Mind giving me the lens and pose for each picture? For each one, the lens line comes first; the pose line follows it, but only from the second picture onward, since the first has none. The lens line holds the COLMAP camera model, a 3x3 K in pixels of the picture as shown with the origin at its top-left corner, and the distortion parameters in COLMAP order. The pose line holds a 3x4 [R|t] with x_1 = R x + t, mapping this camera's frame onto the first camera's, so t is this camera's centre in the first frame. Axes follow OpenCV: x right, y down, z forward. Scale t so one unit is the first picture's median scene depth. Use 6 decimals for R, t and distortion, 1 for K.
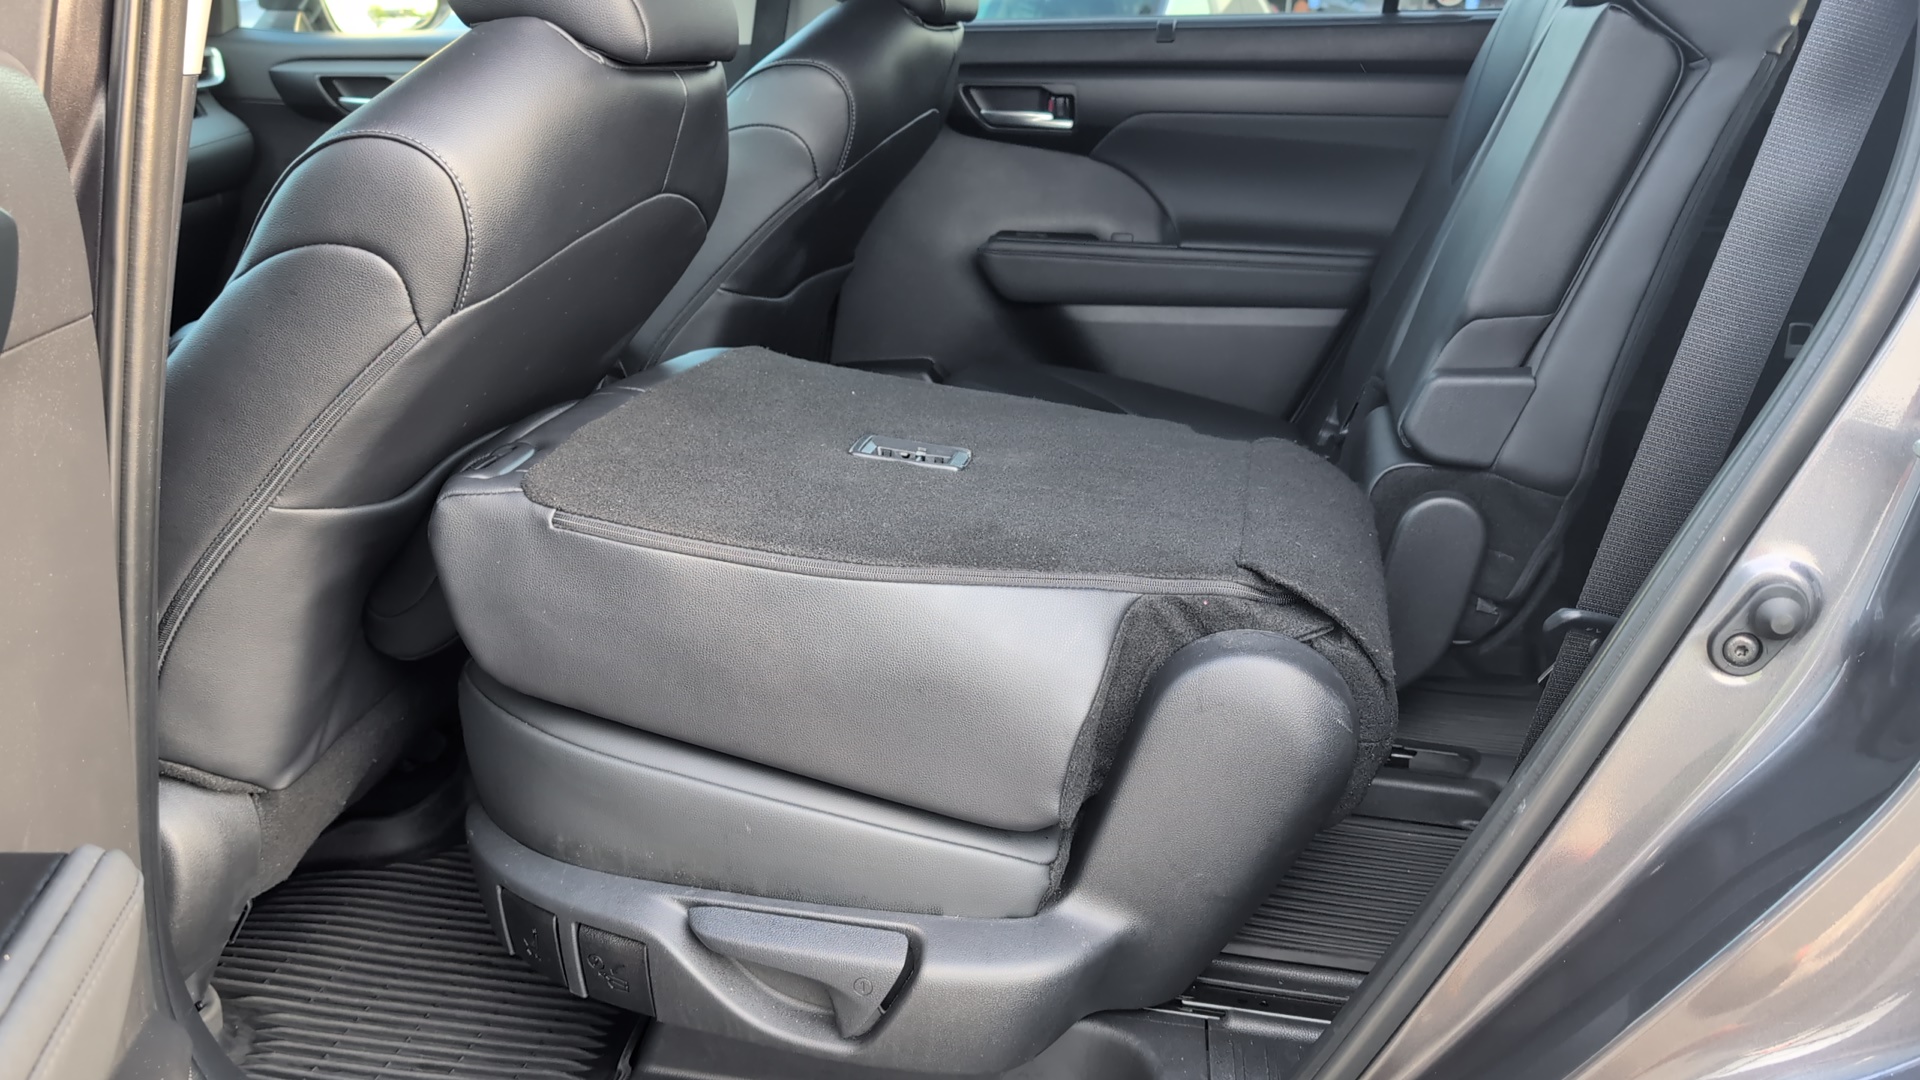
lens RADIAL K [[1598.4, 0, 957.9], [0, 1598.4, 534.4], [0, 0, 1]] dist [0.007305, -0.031959]
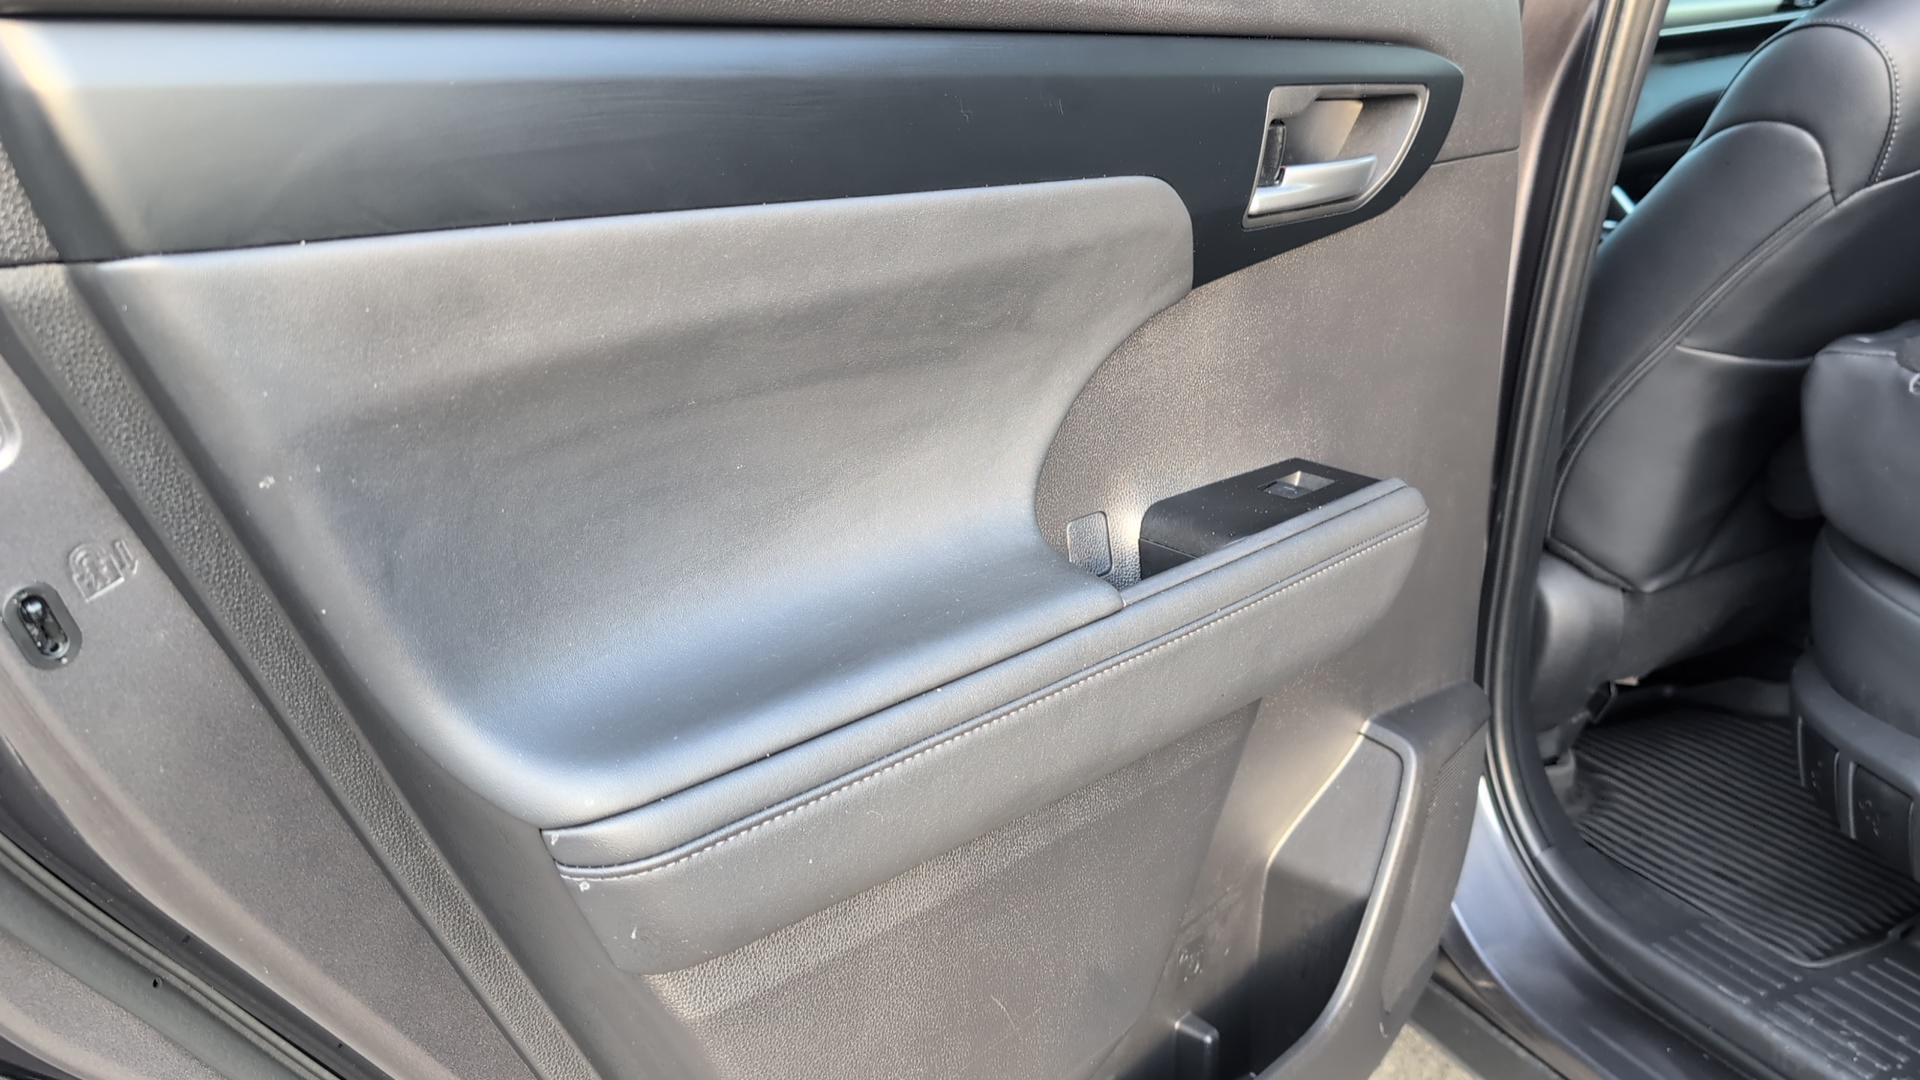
lens RADIAL K [[1598.4, 0, 966.1], [0, 1598.4, 537.5], [0, 0, 1]] dist [0.007305, -0.031959]
pose [[0.583369, 0.205507, -0.785778, 0.226242], [-0.178808, 0.976220, 0.122565, 0.071123], [0.792281, 0.069003, 0.606242, -0.134685]]
